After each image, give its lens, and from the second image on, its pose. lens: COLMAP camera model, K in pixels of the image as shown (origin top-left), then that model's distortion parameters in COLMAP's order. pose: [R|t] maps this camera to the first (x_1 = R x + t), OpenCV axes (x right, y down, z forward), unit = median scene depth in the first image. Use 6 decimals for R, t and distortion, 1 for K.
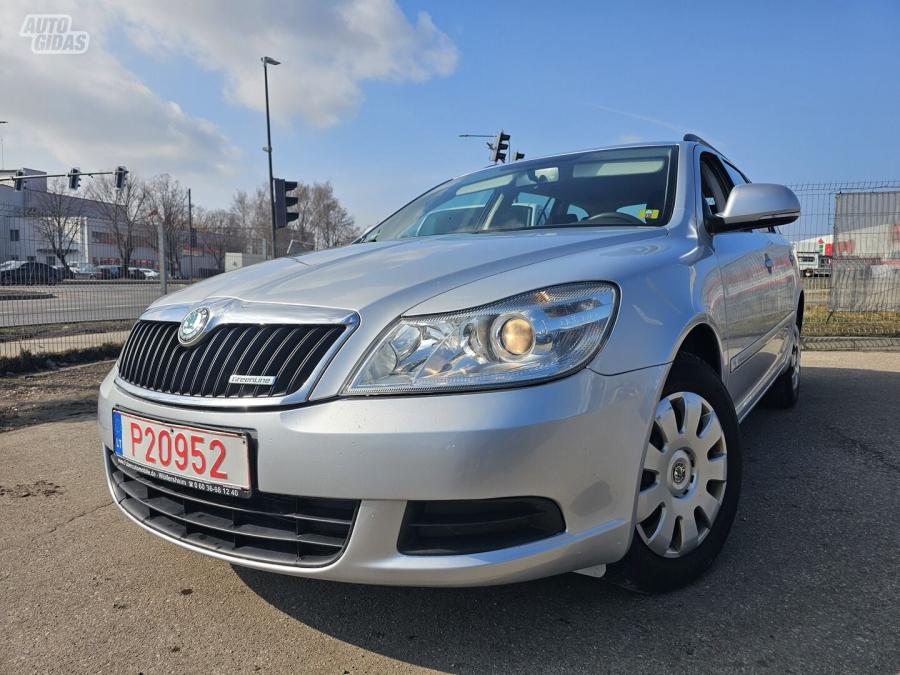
lens RADIAL K [[608.9, 0, 452.6], [0, 608.9, 335.0], [0, 0, 1]] dist [0.055368, -0.041721]
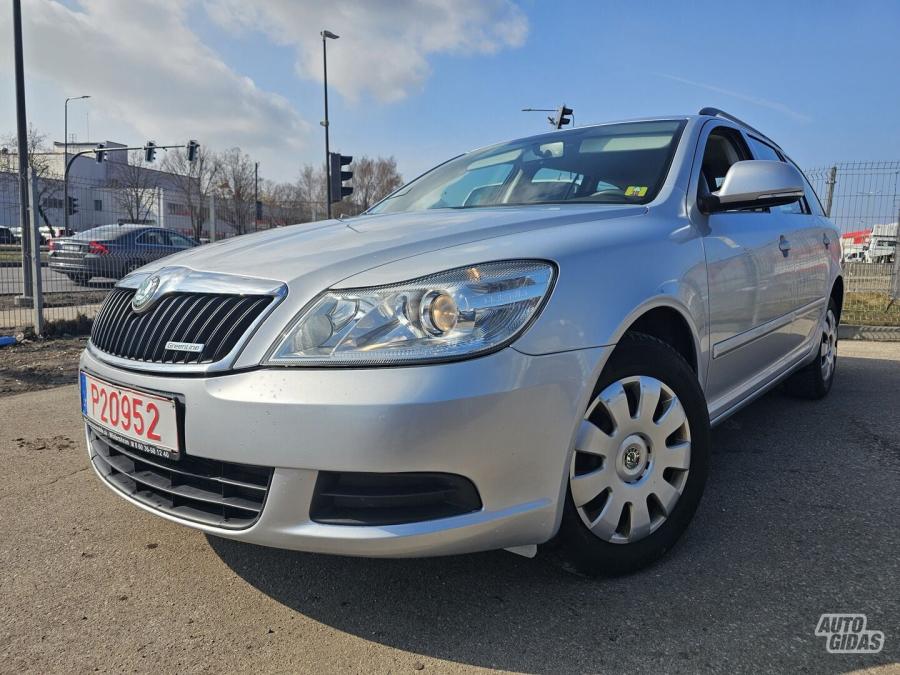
lens RADIAL K [[610.0, 0, 458.5], [0, 610.0, 332.1], [0, 0, 1]] dist [0.059760, -0.048297]
pose [[0.995294, 0.034111, -0.090700, 0.198674], [-0.031183, 0.998952, 0.033507, -0.000176], [0.091748, -0.030521, 0.995314, 0.009951]]
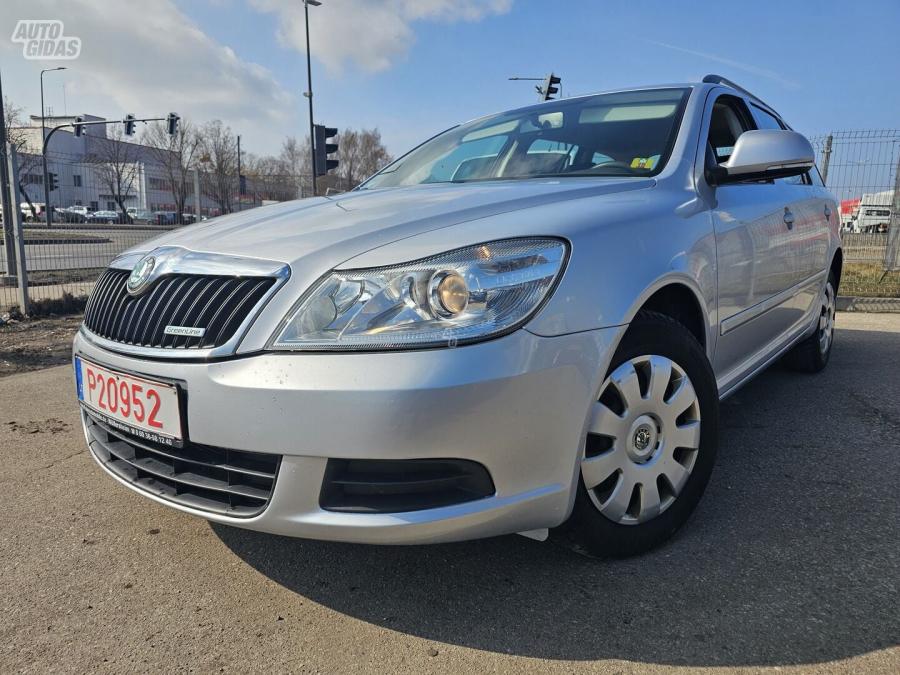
lens RADIAL K [[610.5, 0, 449.6], [0, 610.5, 332.2], [0, 0, 1]] dist [0.060508, -0.050136]
pose [[0.996226, 0.027899, -0.082196, 0.162038], [-0.021680, 0.996902, 0.075601, -0.008731], [0.084051, -0.073534, 0.993745, 0.037238]]
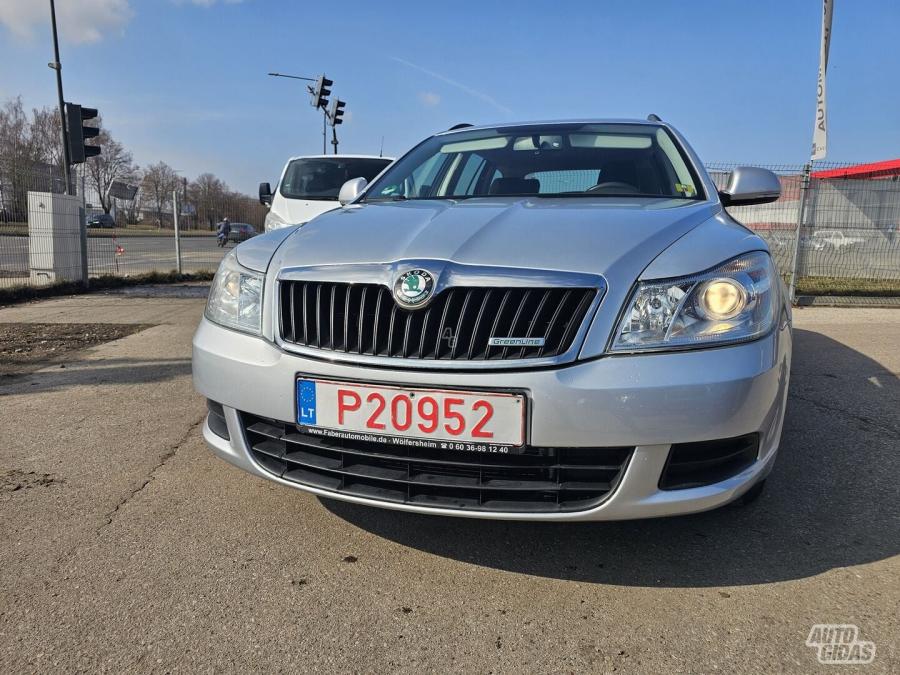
lens RADIAL K [[610.0, 0, 458.5], [0, 610.0, 332.1], [0, 0, 1]] dist [0.059760, -0.048297]
pose [[0.943241, -0.023267, 0.331294, -0.675330], [0.000491, 0.997639, 0.068668, -0.011871], [-0.332109, -0.064608, 0.941026, 0.054765]]
